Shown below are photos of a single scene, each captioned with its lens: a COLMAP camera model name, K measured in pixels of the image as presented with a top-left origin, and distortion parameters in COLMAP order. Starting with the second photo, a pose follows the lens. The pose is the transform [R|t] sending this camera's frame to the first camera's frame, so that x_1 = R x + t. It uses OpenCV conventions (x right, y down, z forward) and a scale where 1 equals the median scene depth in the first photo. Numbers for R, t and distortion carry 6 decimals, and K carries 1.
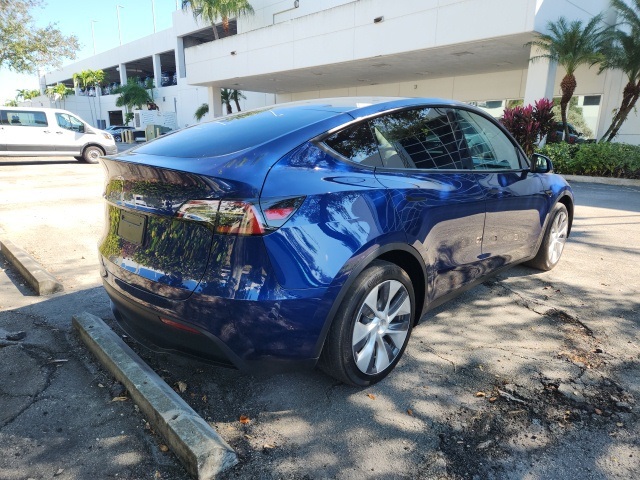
lens RADIAL K [[419.7, 0, 320.0], [0, 419.7, 240.0], [0, 0, 1]] dist [0.080213, -0.063975]
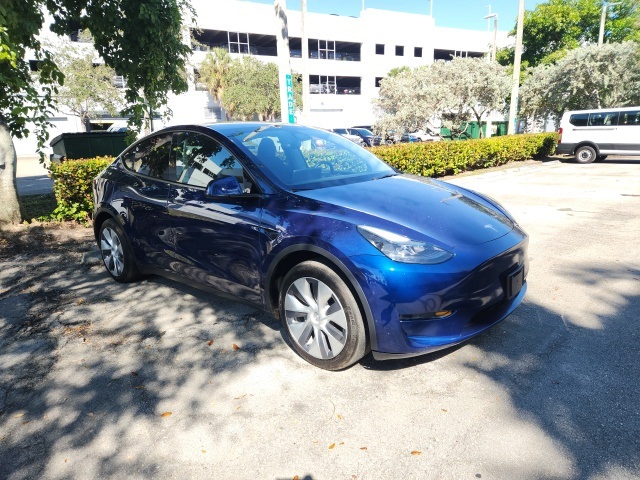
lens RADIAL K [[419.7, 0, 320.0], [0, 419.7, 240.0], [0, 0, 1]] dist [0.080213, -0.063975]
pose [[0.045770, 0.214687, -0.975610, 1.406206], [-0.203202, 0.958215, 0.201326, -0.288753], [0.978066, 0.189031, 0.087483, 1.191382]]
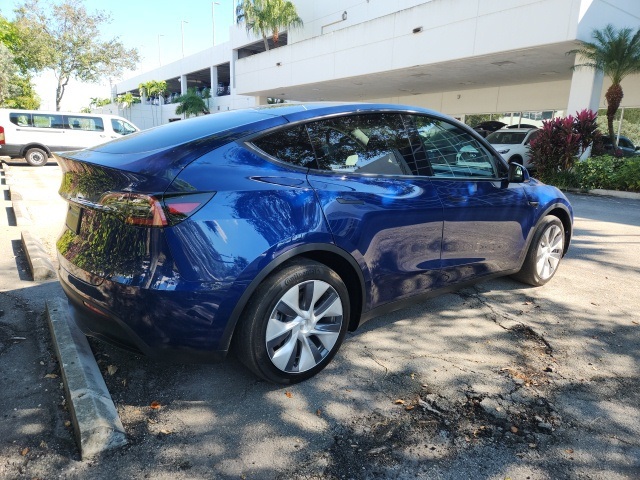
lens RADIAL K [[418.8, 0, 317.0], [0, 418.8, 235.3], [0, 0, 1]] dist [0.075269, -0.056777]
pose [[0.992368, 0.044380, -0.115047, 0.192166], [-0.047788, 0.998492, -0.027027, 0.010037], [0.113674, 0.032319, 0.992992, -0.001592]]
